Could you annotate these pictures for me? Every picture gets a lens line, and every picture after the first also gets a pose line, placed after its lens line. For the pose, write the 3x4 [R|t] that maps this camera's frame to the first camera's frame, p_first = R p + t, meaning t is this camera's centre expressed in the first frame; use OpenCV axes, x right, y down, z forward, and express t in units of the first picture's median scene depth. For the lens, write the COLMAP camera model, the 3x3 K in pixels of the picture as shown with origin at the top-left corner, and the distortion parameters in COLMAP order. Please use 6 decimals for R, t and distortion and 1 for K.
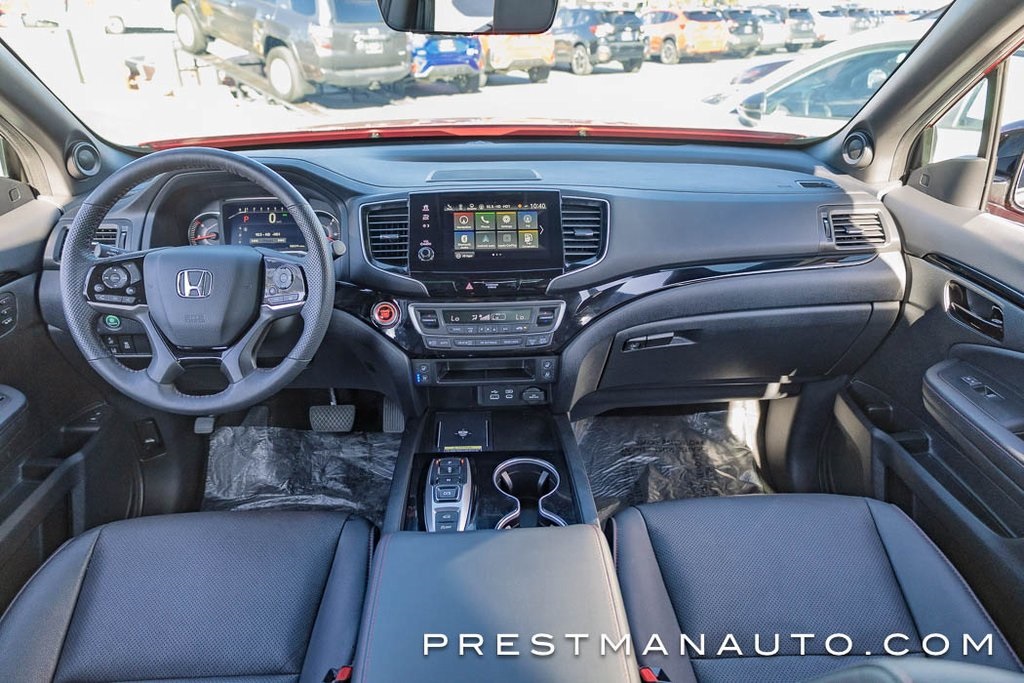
lens RADIAL K [[653.1, 0, 517.0], [0, 653.1, 344.7], [0, 0, 1]] dist [-0.009345, 0.003840]
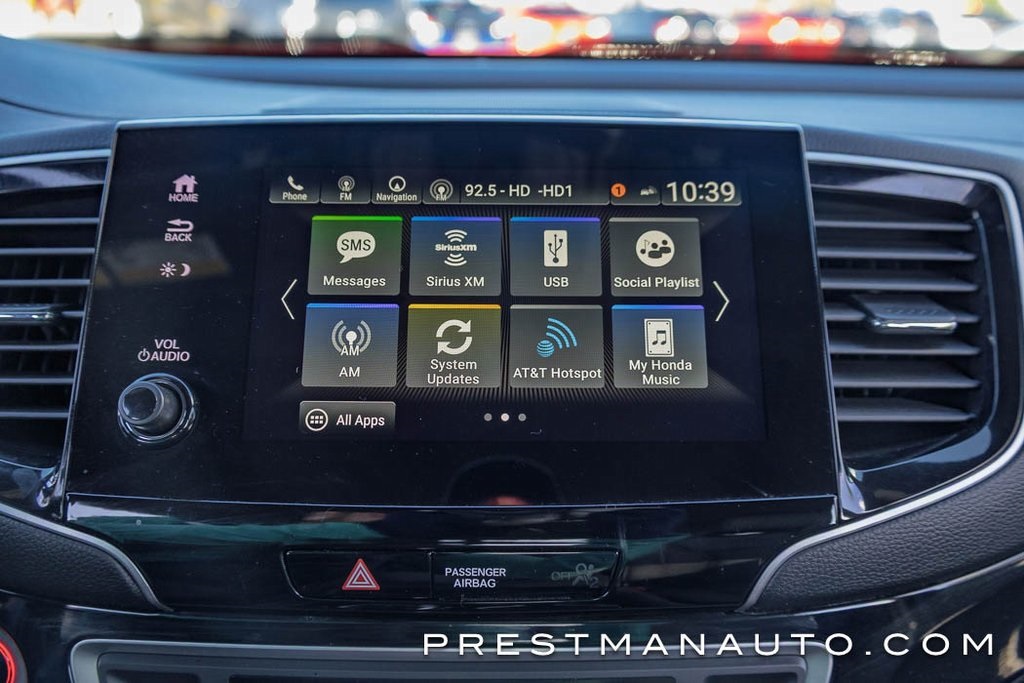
lens RADIAL K [[846.9, 0, 520.0], [0, 846.9, 338.4], [0, 0, 1]] dist [-0.010362, -0.018422]
pose [[0.998989, 0.024881, -0.037450, -0.016348], [-0.028921, 0.993340, -0.111533, -0.129536], [0.034425, 0.112503, 0.993055, 0.715669]]
